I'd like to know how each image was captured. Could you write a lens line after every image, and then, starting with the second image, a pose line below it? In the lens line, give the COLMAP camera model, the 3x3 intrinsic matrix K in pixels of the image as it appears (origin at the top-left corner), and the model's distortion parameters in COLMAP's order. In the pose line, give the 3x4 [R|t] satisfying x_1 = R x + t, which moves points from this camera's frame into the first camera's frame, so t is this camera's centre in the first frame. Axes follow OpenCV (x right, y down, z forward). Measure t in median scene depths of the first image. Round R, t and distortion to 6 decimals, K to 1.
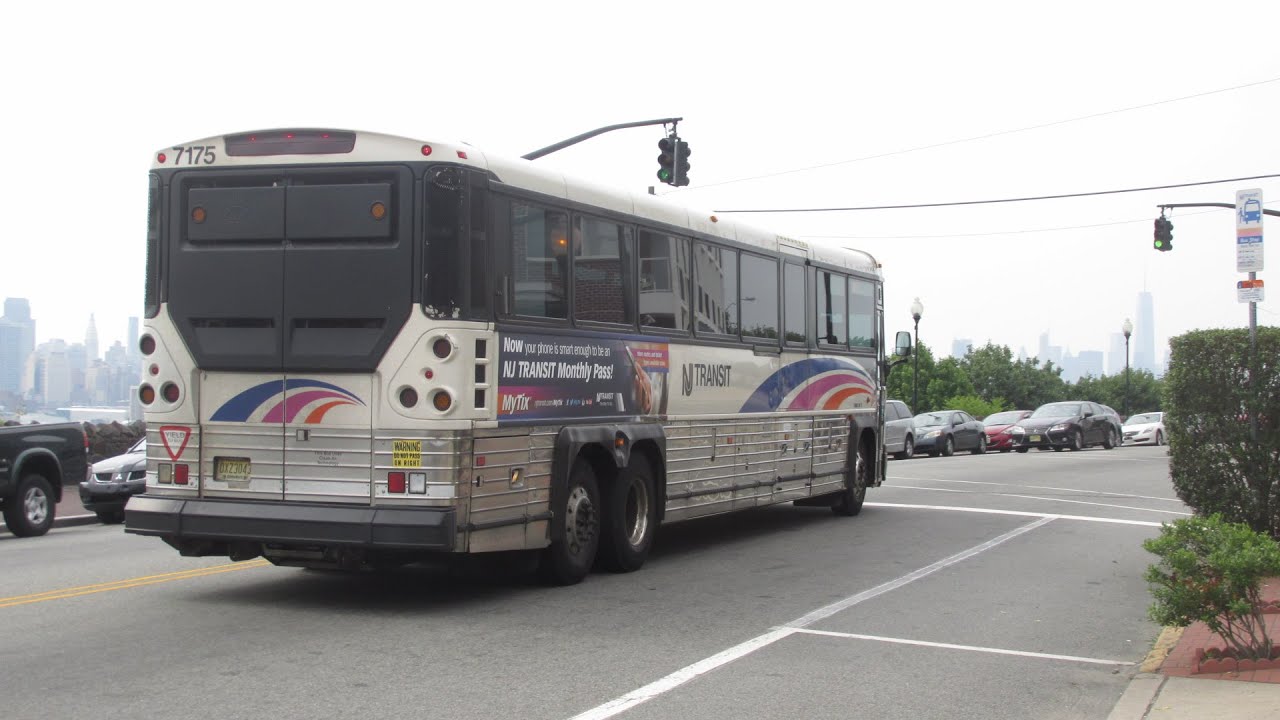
lens RADIAL K [[1863.1, 0, 640.0], [0, 1863.1, 360.0], [0, 0, 1]] dist [-0.030723, -0.038774]
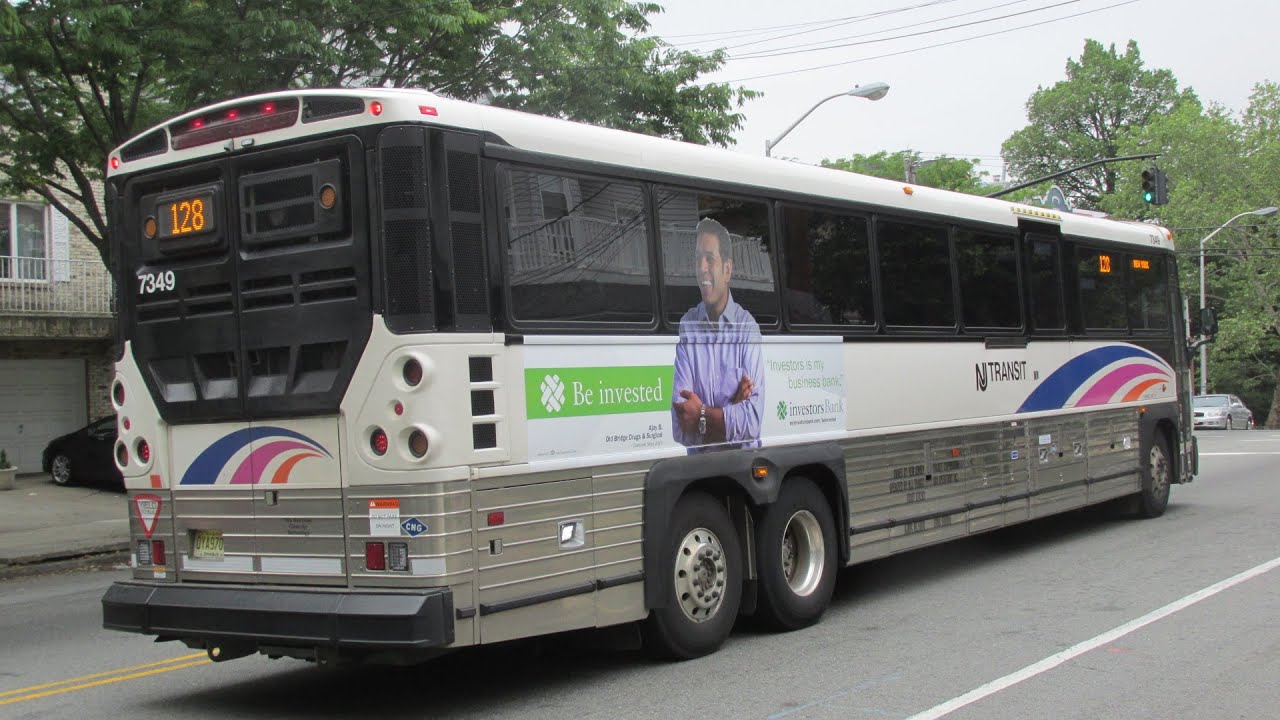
lens RADIAL K [[1581.3, 0, 640.0], [0, 1581.3, 360.0], [0, 0, 1]] dist [-0.055579, -0.011163]
pose [[0.965905, -0.076972, -0.247189, 0.130701], [0.074627, 0.997033, -0.018854, 0.006984], [0.247907, -0.000236, 0.968784, 0.404769]]
